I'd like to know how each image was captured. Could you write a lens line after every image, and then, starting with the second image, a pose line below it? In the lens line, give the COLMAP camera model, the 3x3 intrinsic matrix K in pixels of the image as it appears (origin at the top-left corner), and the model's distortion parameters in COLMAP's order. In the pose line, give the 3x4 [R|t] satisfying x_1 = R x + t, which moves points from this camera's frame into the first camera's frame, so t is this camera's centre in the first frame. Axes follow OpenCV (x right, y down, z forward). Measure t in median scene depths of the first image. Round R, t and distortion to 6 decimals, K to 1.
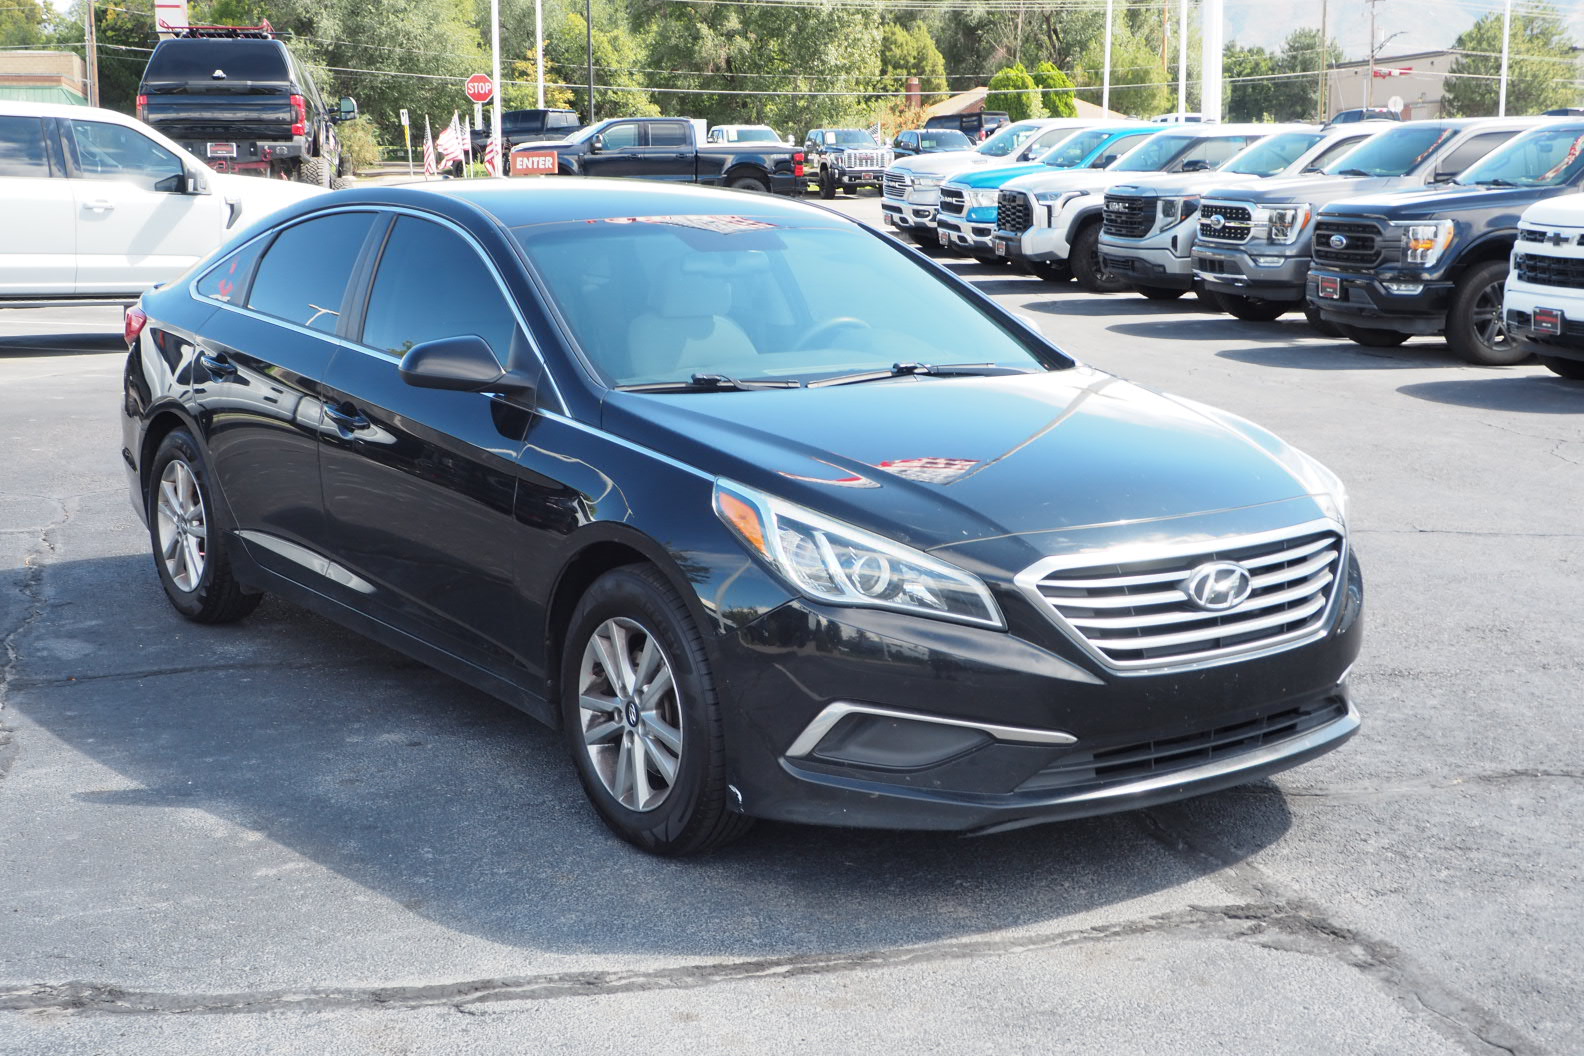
lens RADIAL K [[2058.8, 0, 792.0], [0, 2058.8, 528.0], [0, 0, 1]] dist [-0.005354, 0.041690]
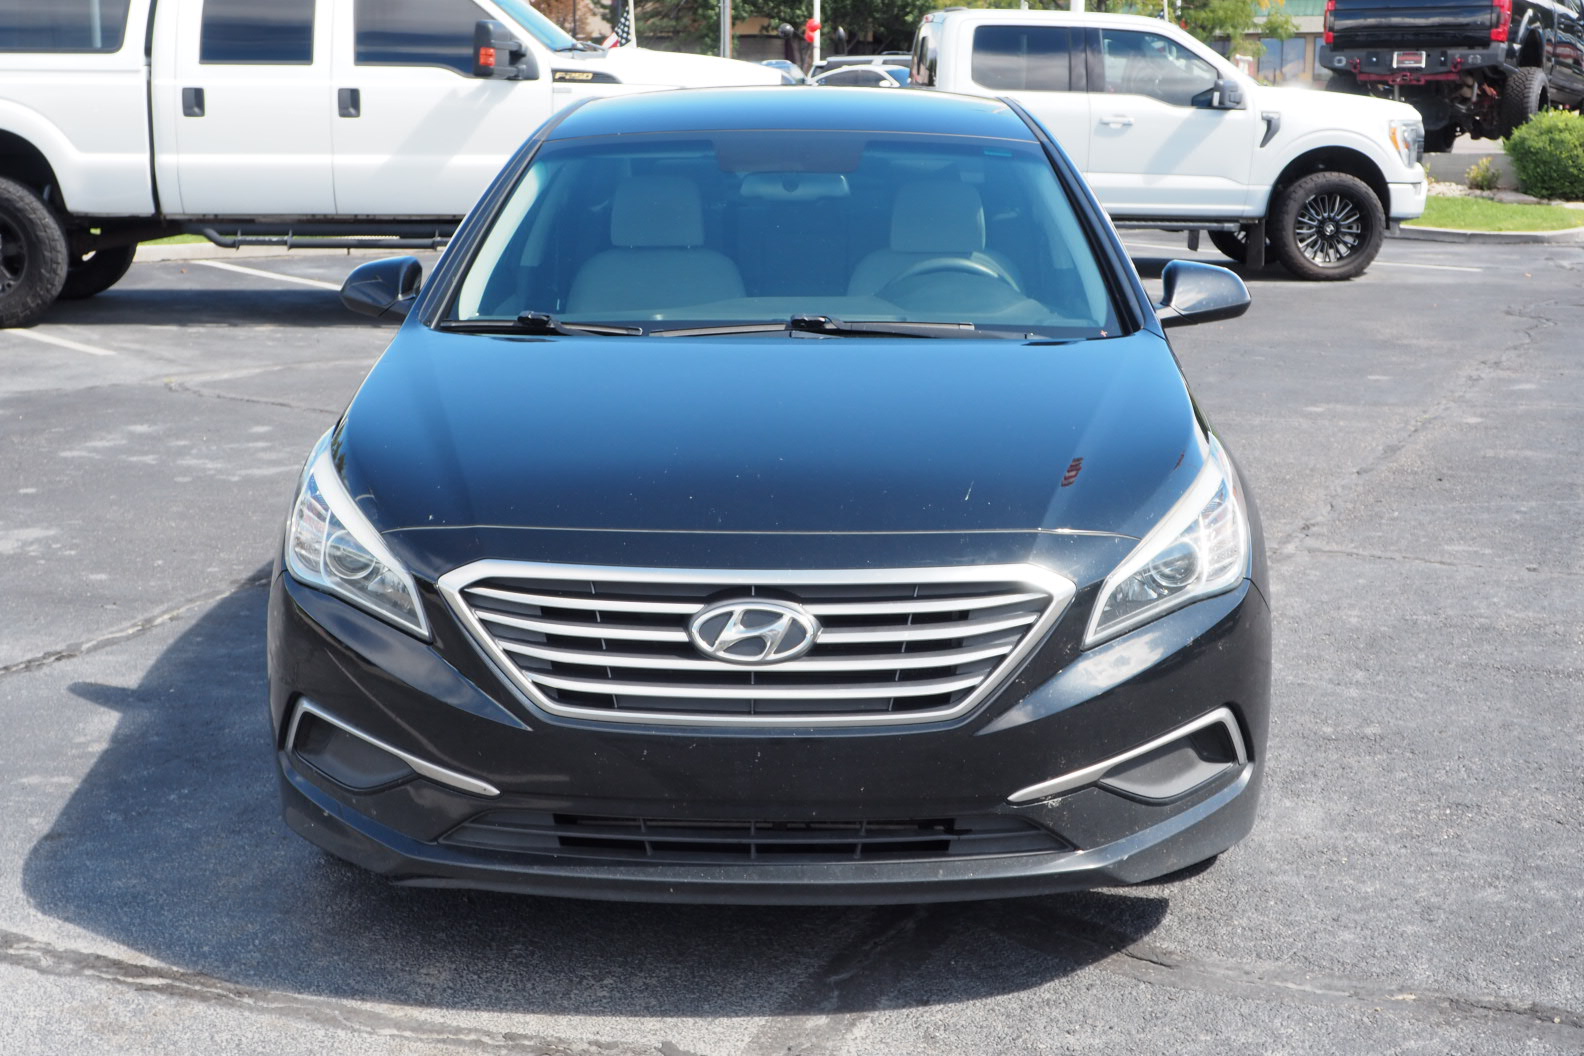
lens RADIAL K [[2255.5, 0, 792.0], [0, 2255.5, 528.0], [0, 0, 1]] dist [0.003311, -0.028626]
pose [[0.780683, 0.114947, -0.614265, 0.703275], [-0.101337, 0.993214, 0.057068, -0.056087], [0.616657, 0.017696, 0.787033, 0.362150]]
